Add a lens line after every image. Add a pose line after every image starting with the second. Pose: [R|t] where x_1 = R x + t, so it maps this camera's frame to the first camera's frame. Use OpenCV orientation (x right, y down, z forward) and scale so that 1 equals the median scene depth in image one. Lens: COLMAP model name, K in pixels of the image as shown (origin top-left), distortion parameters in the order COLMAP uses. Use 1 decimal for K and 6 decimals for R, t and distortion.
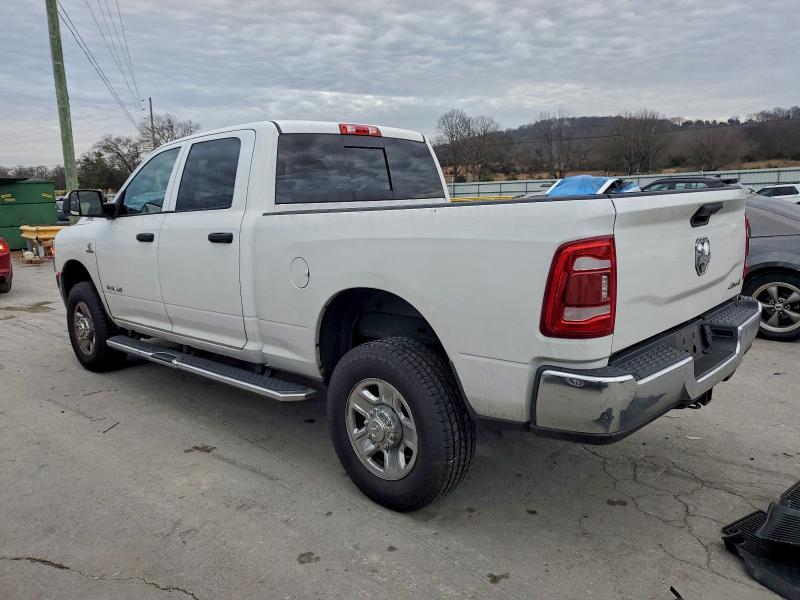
lens RADIAL K [[632.6, 0, 400.0], [0, 632.6, 300.0], [0, 0, 1]] dist [0.000918, 0.005511]
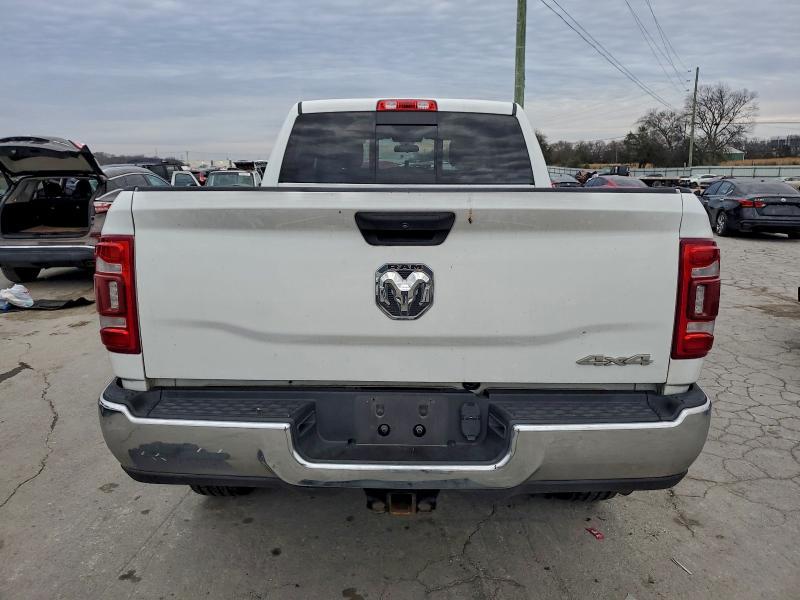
lens RADIAL K [[632.6, 0, 400.0], [0, 632.6, 300.0], [0, 0, 1]] dist [0.000918, 0.005511]
pose [[0.662328, 0.176971, -0.728013, 0.639534], [-0.148386, 0.983439, 0.104065, -0.084672], [0.734373, 0.039102, 0.677619, 0.379841]]
